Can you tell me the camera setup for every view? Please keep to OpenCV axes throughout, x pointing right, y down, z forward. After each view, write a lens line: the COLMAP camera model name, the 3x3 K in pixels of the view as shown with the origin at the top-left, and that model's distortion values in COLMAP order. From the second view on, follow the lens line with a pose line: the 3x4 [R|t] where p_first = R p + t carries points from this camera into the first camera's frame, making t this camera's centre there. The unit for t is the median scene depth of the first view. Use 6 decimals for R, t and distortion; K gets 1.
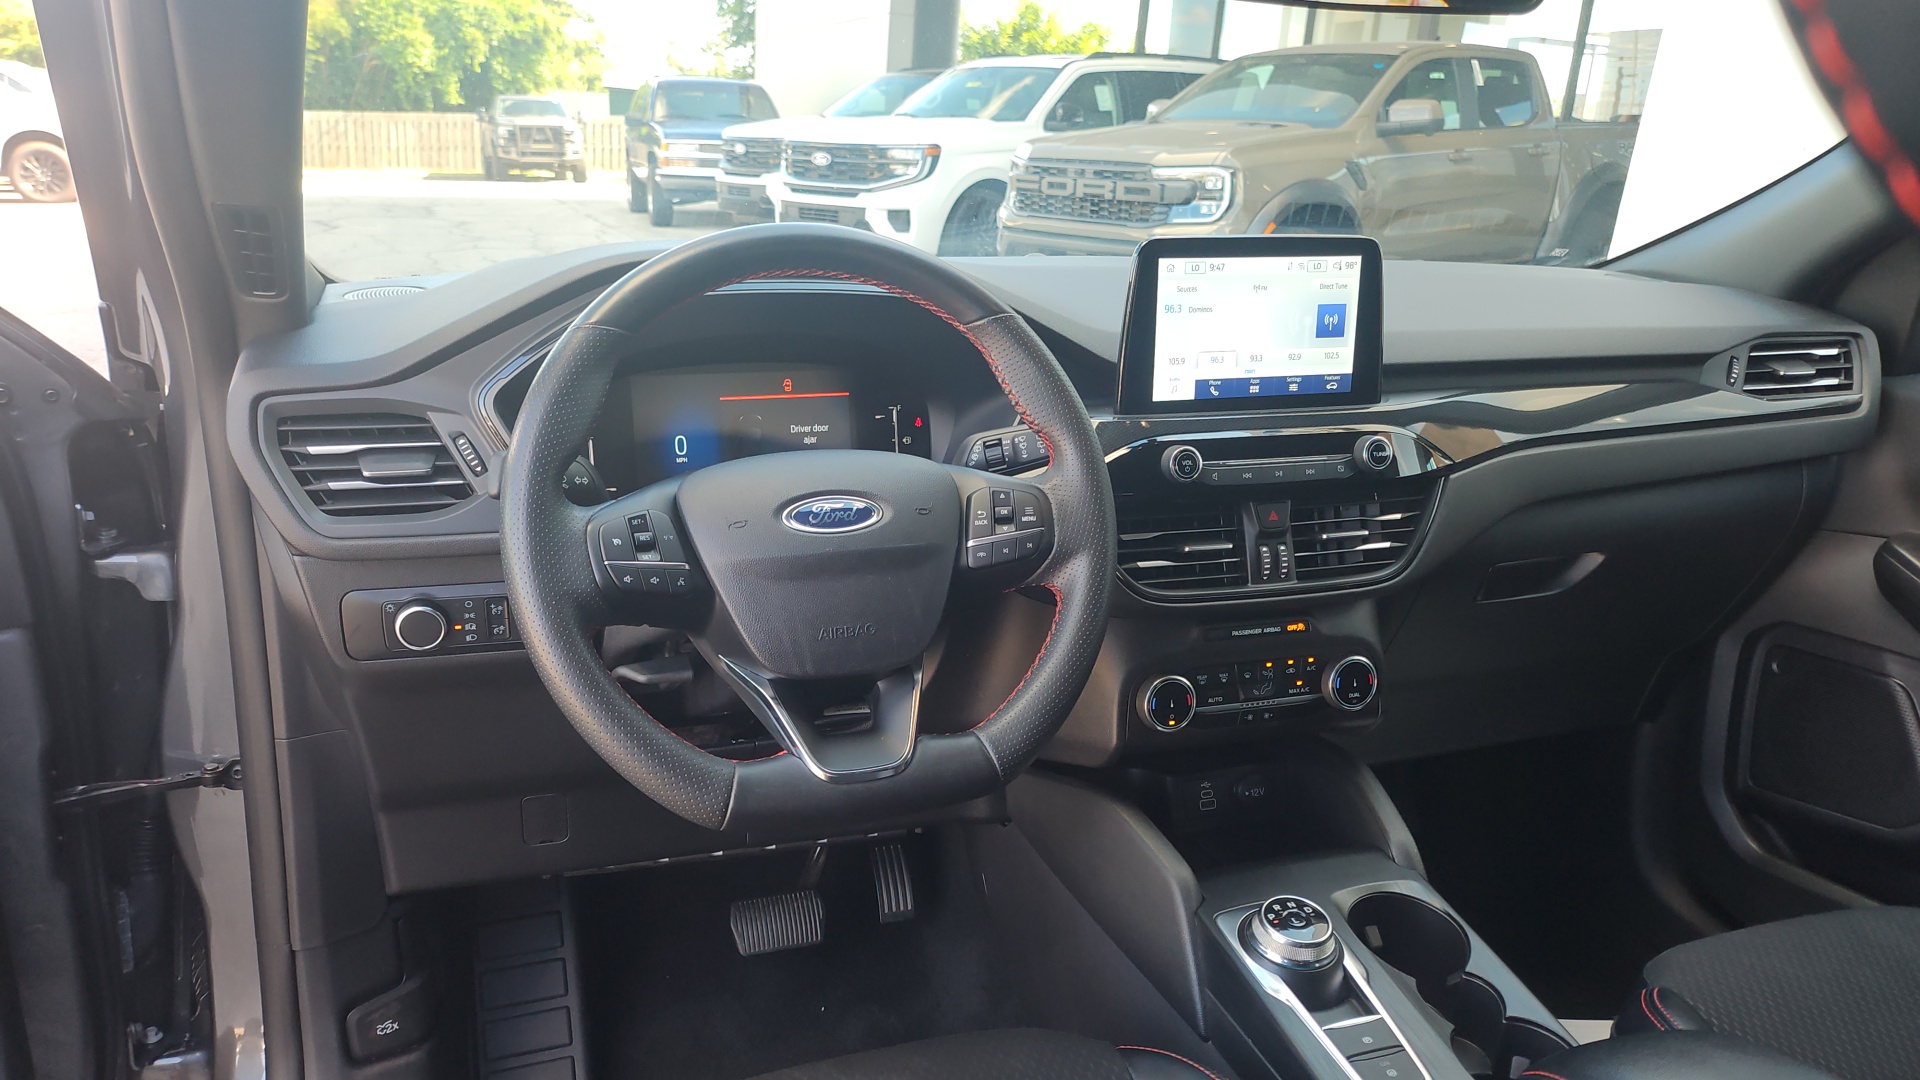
lens RADIAL K [[1388.9, 0, 947.0], [0, 1388.9, 543.8], [0, 0, 1]] dist [0.091201, -0.109465]
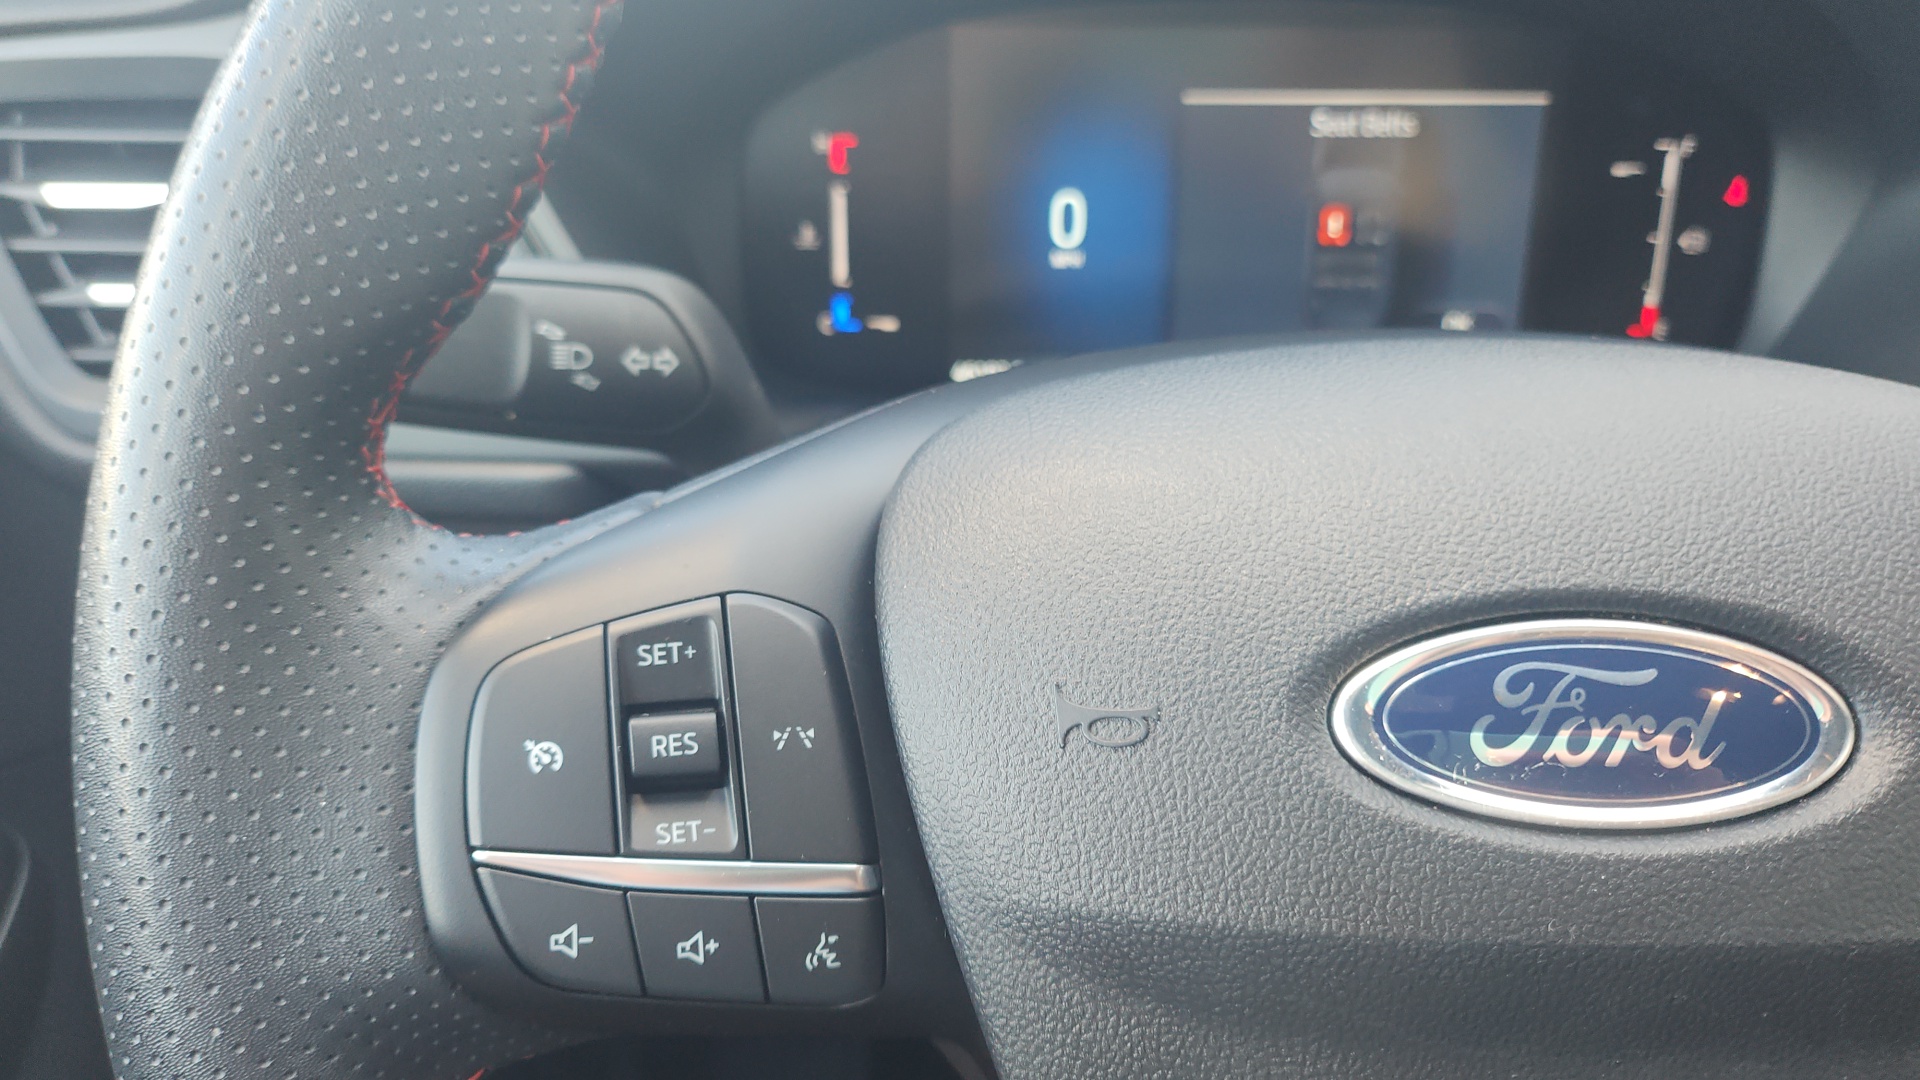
lens RADIAL K [[1388.9, 0, 947.0], [0, 1388.9, 543.8], [0, 0, 1]] dist [0.091201, -0.109465]
pose [[0.937099, 0.142936, -0.318457, -0.110374], [-0.077961, 0.974975, 0.208198, -0.082032], [0.340247, -0.170275, 0.924791, 0.806039]]
